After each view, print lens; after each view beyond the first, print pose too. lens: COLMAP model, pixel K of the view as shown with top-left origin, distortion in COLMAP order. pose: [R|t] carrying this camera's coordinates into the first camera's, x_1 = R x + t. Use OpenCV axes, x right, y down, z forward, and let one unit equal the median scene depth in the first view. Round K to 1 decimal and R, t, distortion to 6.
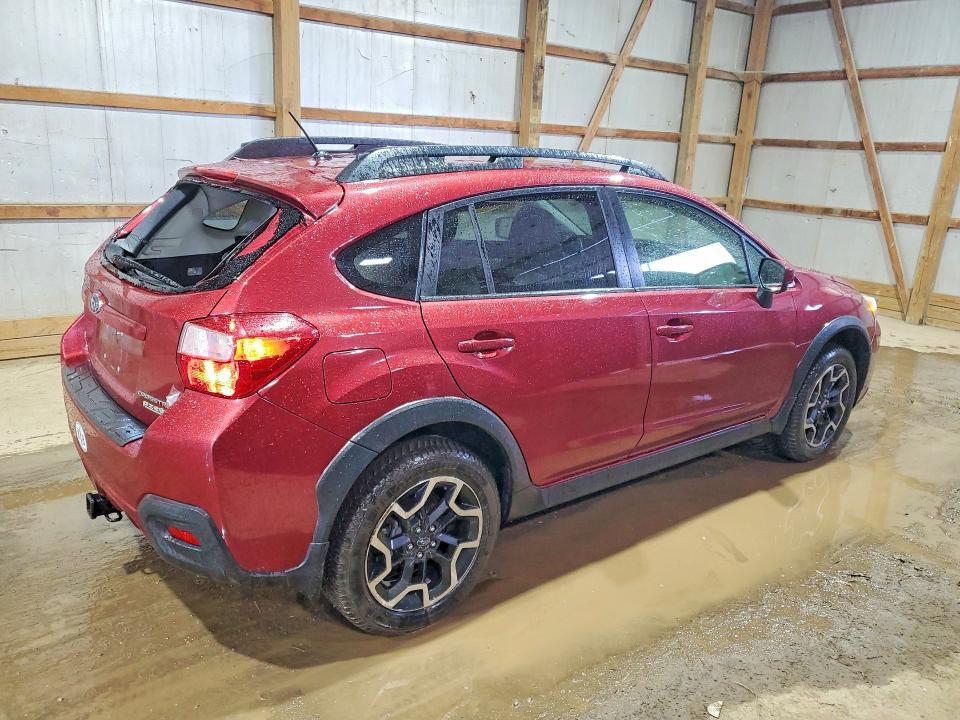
lens RADIAL K [[757.5, 0, 480.0], [0, 757.5, 360.0], [0, 0, 1]] dist [-0.007773, -0.001234]
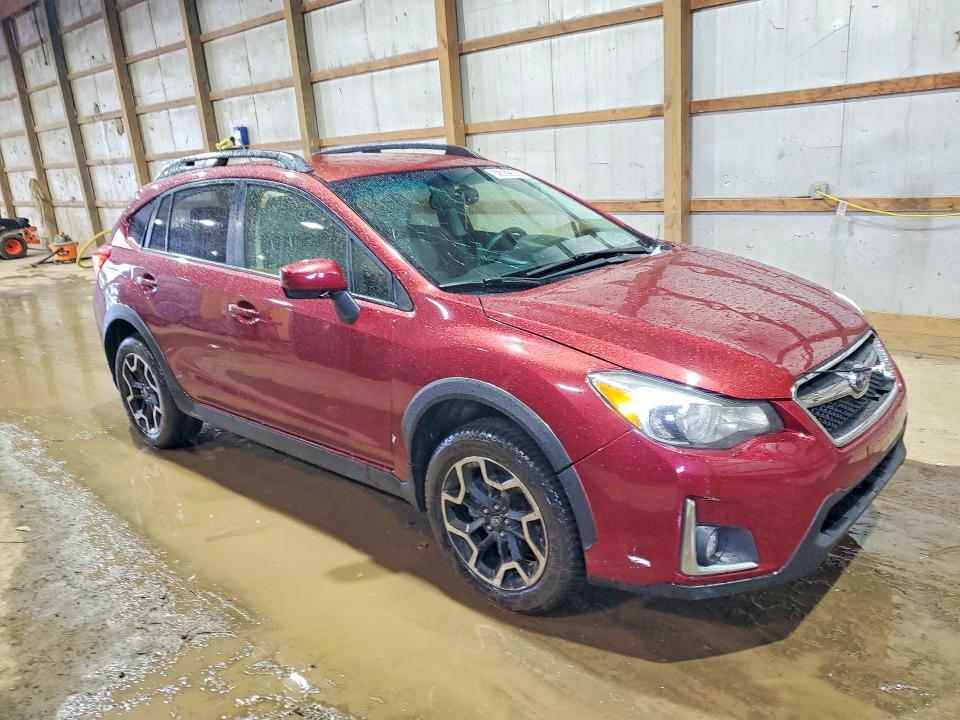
lens RADIAL K [[757.5, 0, 480.0], [0, 757.5, 360.0], [0, 0, 1]] dist [-0.007773, -0.001234]
pose [[0.156376, 0.211525, -0.964782, 0.839805], [-0.188202, 0.965283, 0.181130, -0.153751], [0.969601, 0.153249, 0.190757, 0.677602]]
